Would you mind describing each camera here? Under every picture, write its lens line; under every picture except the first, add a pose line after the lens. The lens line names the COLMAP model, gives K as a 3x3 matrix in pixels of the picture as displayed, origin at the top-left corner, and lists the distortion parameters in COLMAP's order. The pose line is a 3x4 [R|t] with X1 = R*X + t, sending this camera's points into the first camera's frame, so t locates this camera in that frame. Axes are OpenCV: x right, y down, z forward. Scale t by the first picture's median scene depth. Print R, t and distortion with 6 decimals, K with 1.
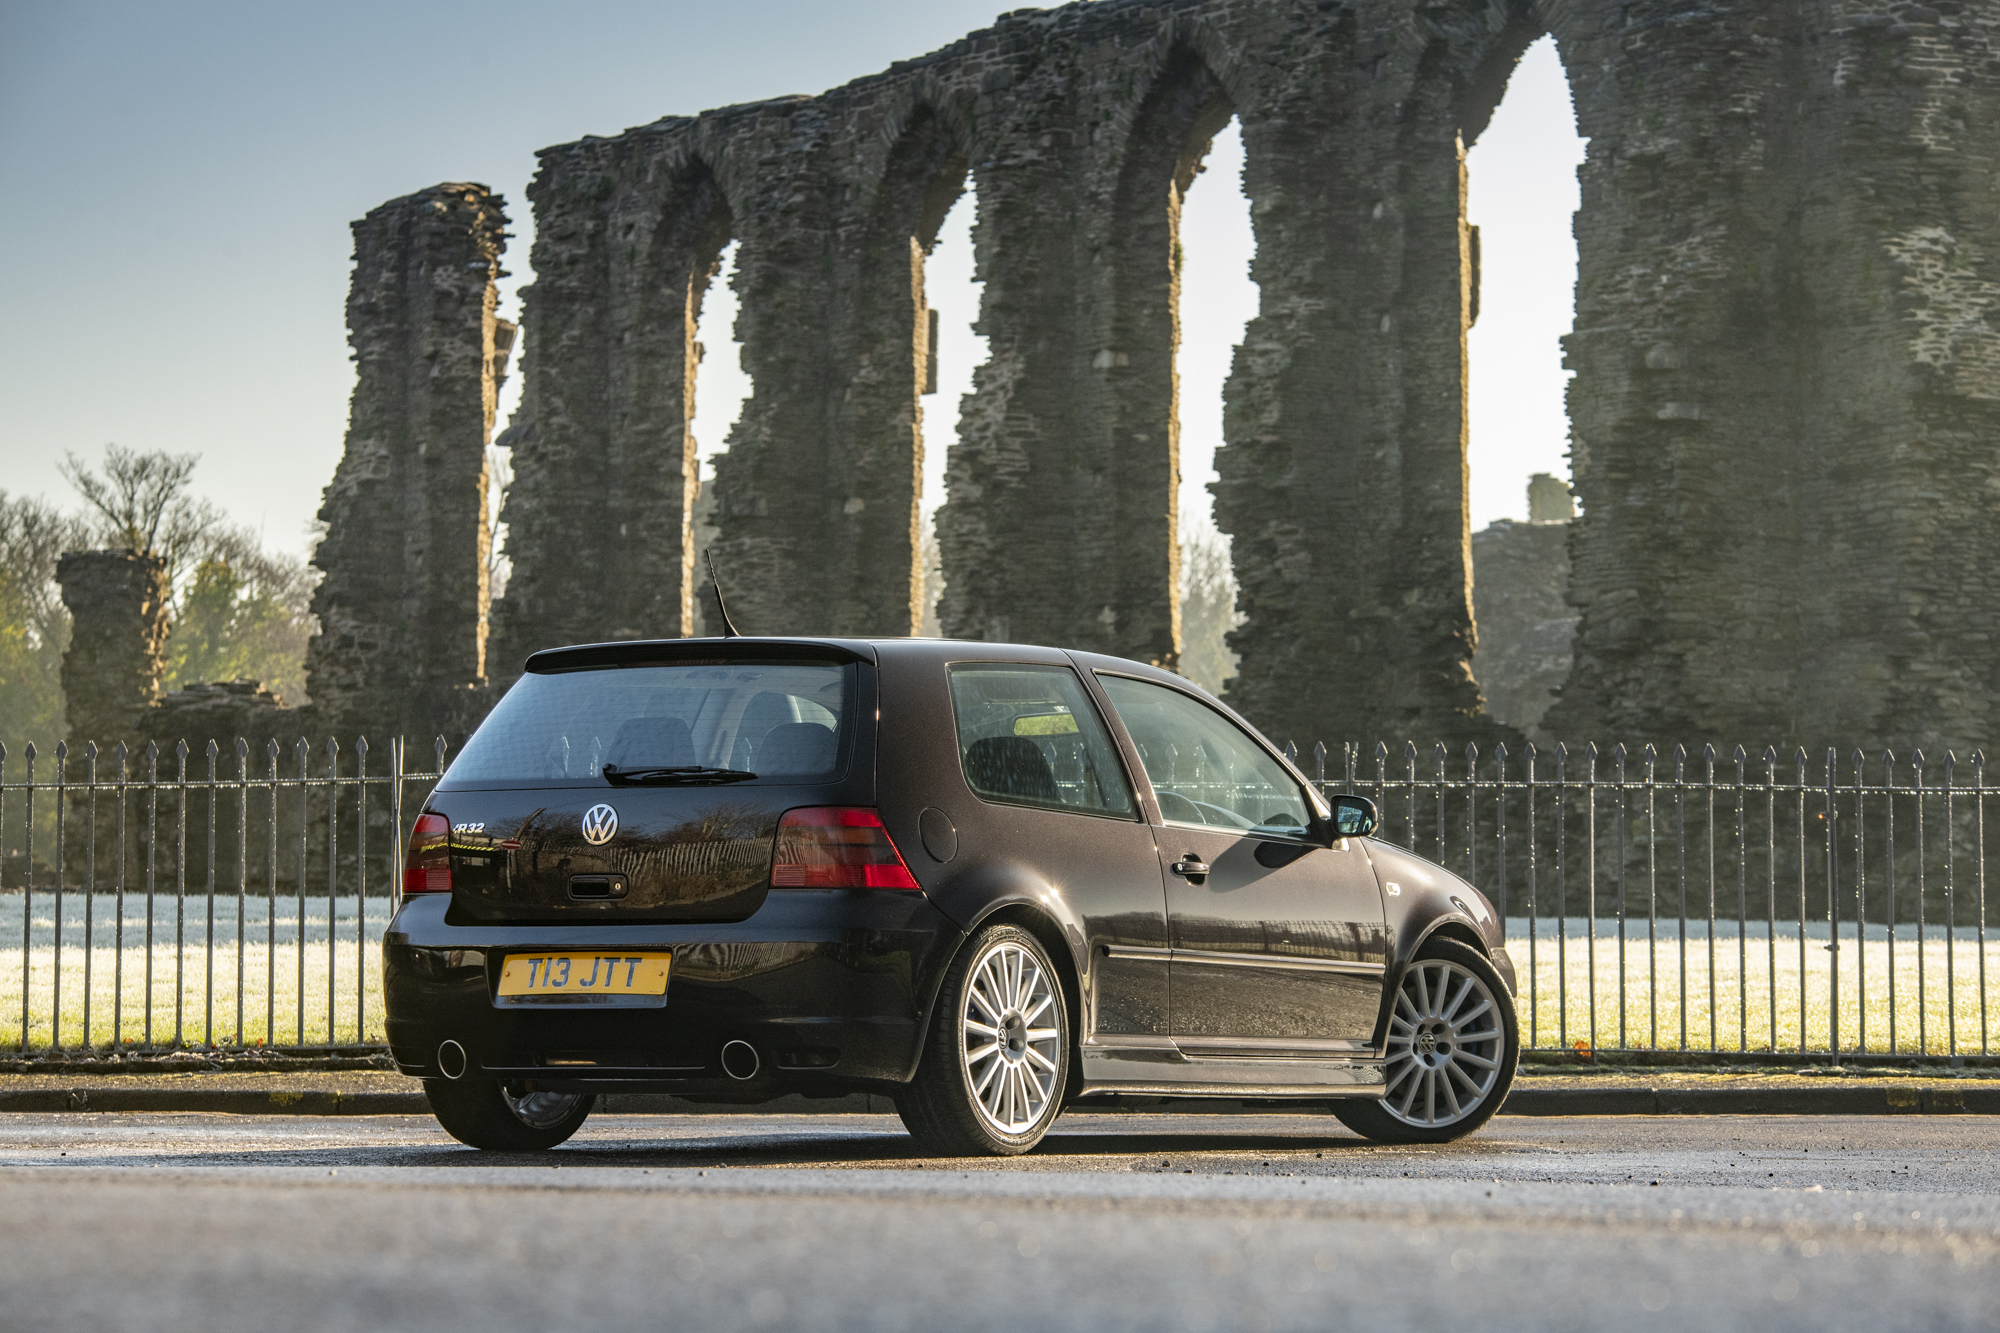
lens RADIAL K [[6253.8, 0, 998.7], [0, 6253.8, 666.3], [0, 0, 1]] dist [0.194581, 3.392340]
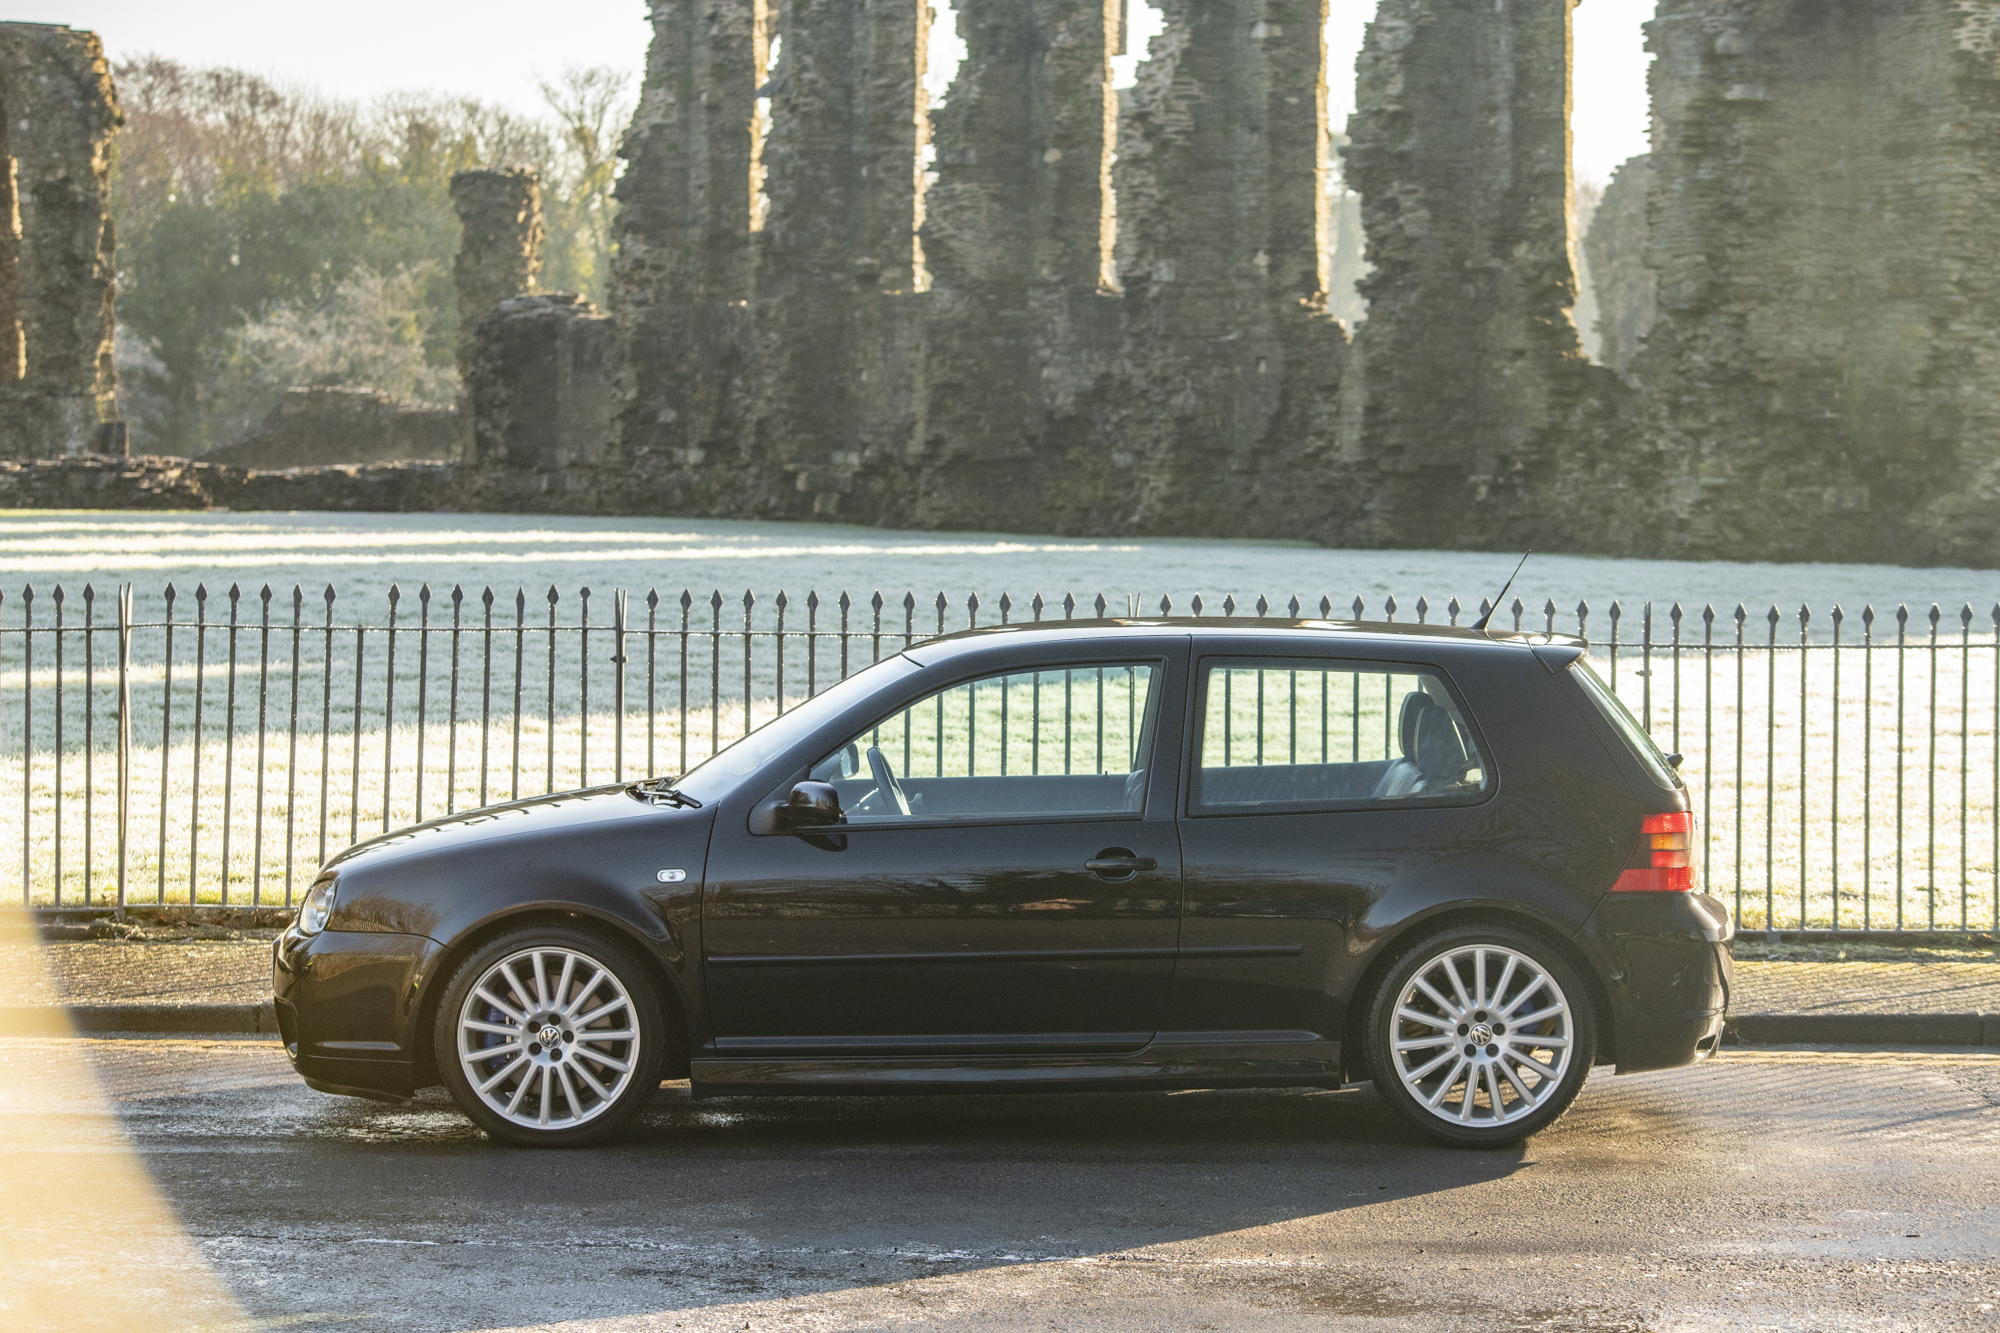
lens RADIAL K [[4944.8, 0, 1004.7], [0, 4944.8, 664.6], [0, 0, 1]] dist [-0.092704, 1.058874]
pose [[0.997423, 0.007326, -0.071375, 0.035080], [-0.000662, 0.995671, 0.092948, -0.017930], [0.071746, -0.092661, 0.993109, 0.102969]]
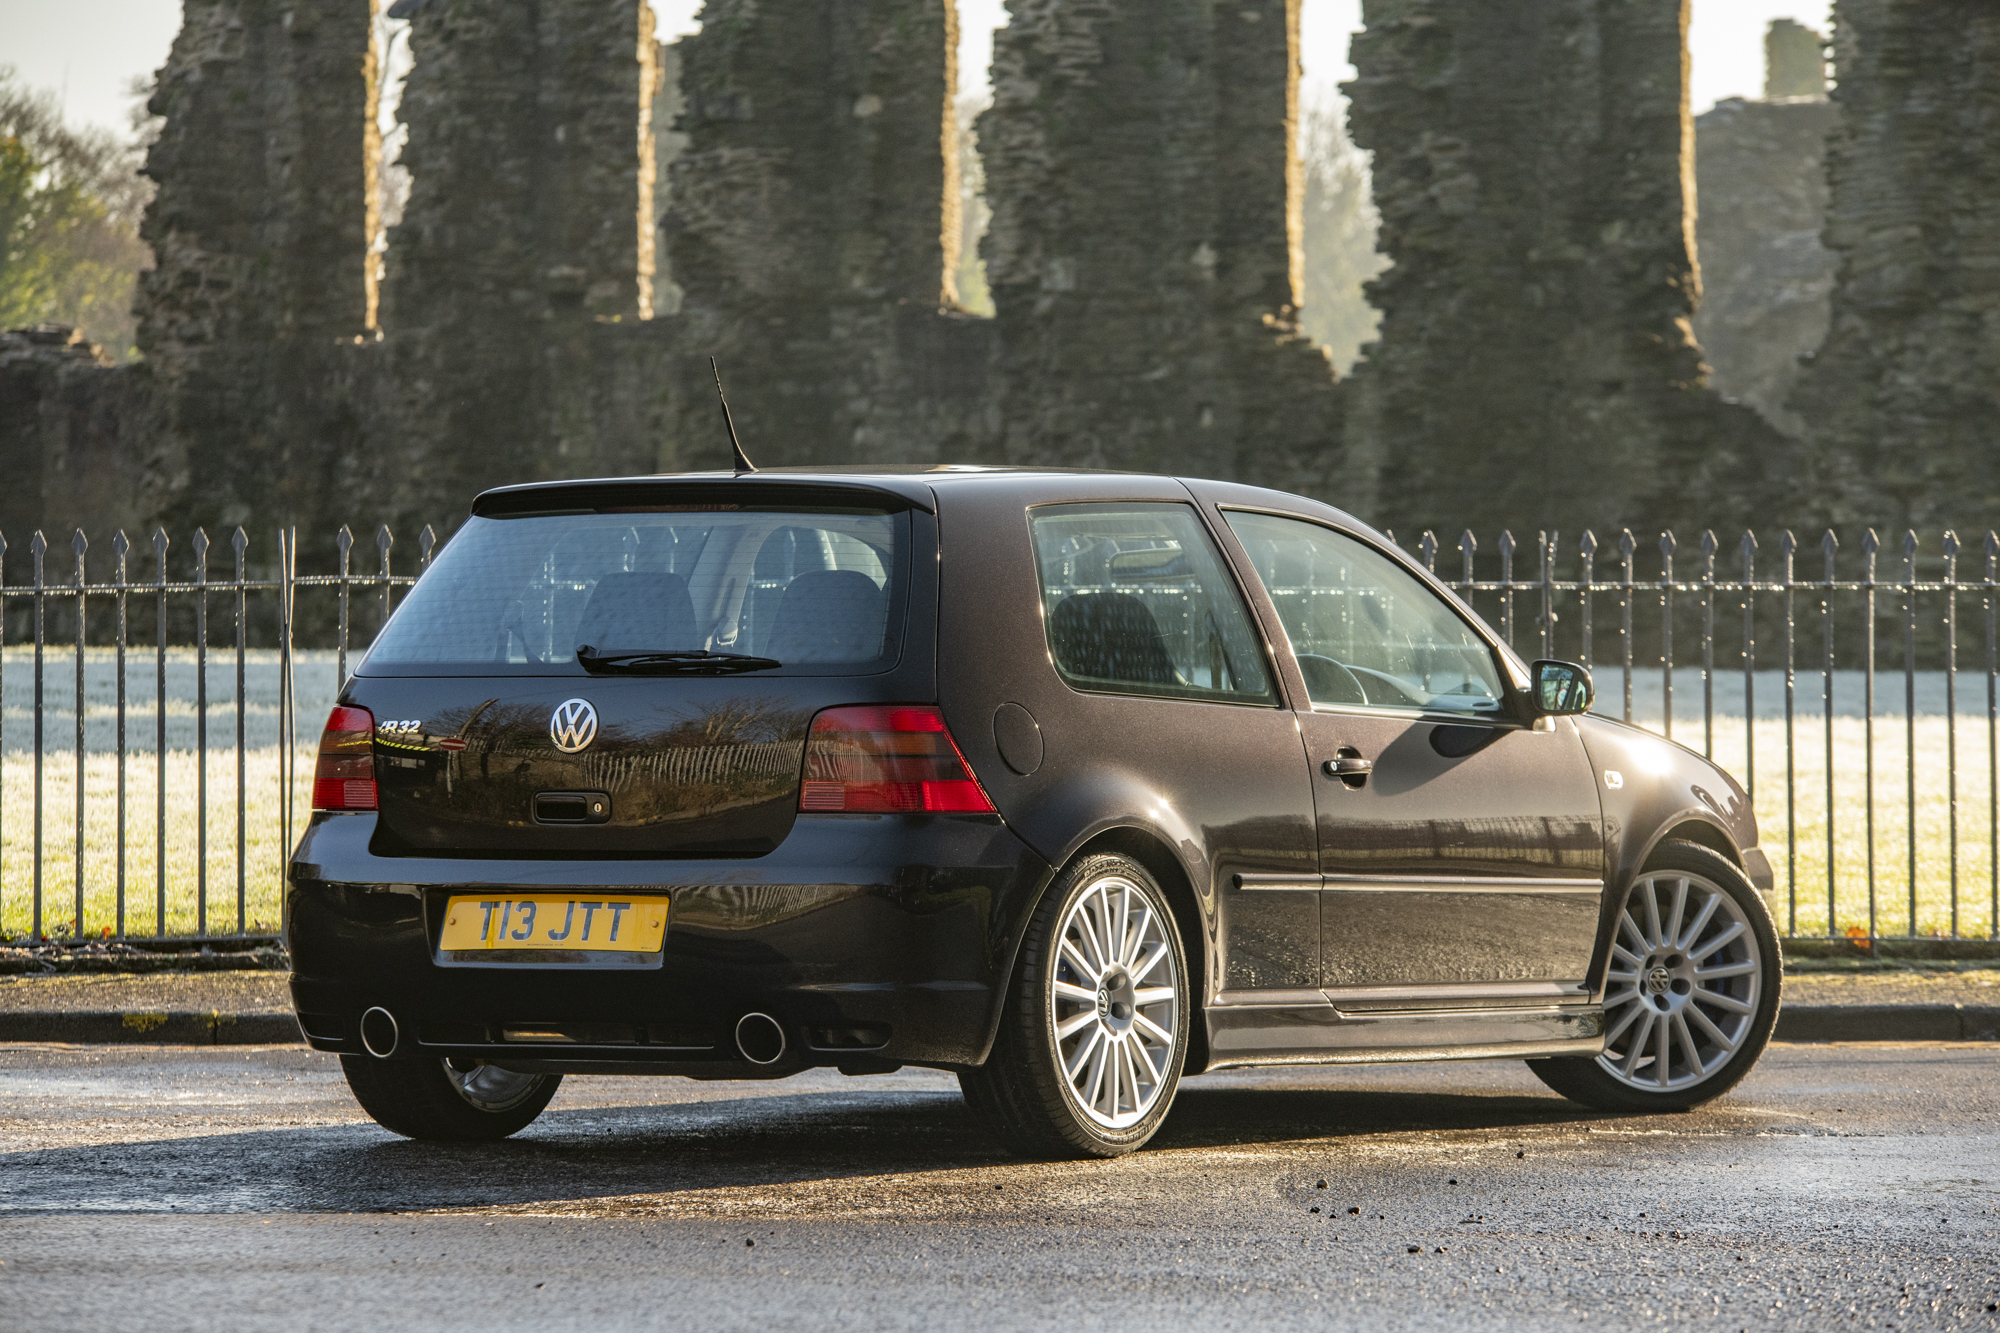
lens RADIAL K [[8271.7, 0, 990.9], [0, 8271.7, 662.0], [0, 0, 1]] dist [0.922243, 7.891882]
pose [[0.999973, -0.002369, -0.006969, -0.001577], [0.002710, 0.998783, 0.049249, -0.008474], [0.006844, -0.049267, 0.998762, -0.001604]]
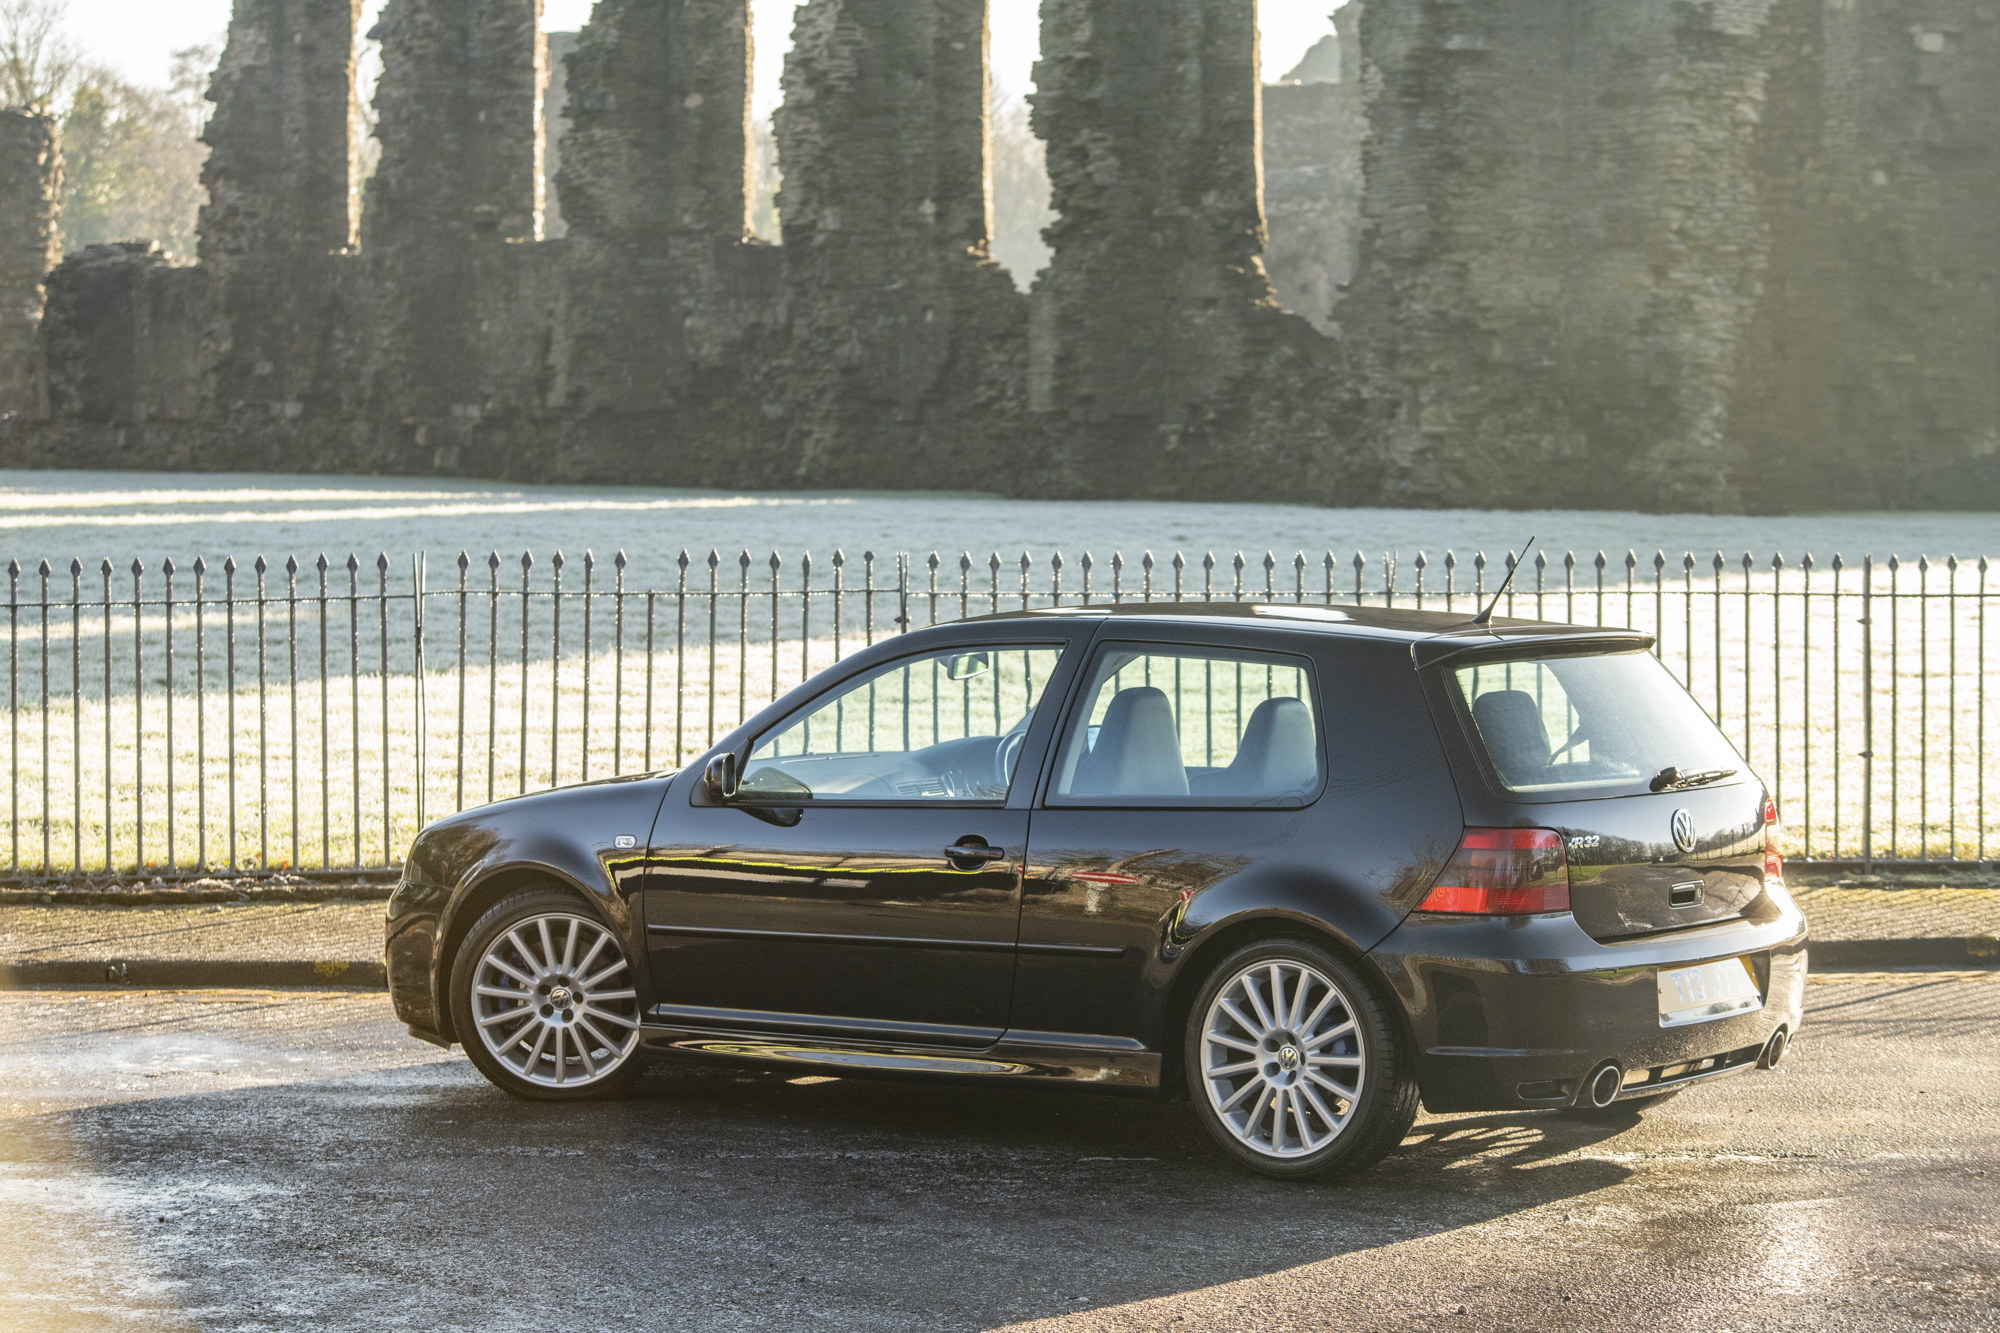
lens RADIAL K [[5164.1, 0, 1007.0], [0, 5164.1, 664.5], [0, 0, 1]] dist [-0.063621, 1.518304]
pose [[0.998519, -0.005476, 0.054135, -0.018709], [-0.000079, 0.994775, 0.102094, -0.020741], [-0.054411, -0.101947, 0.993301, 0.075835]]
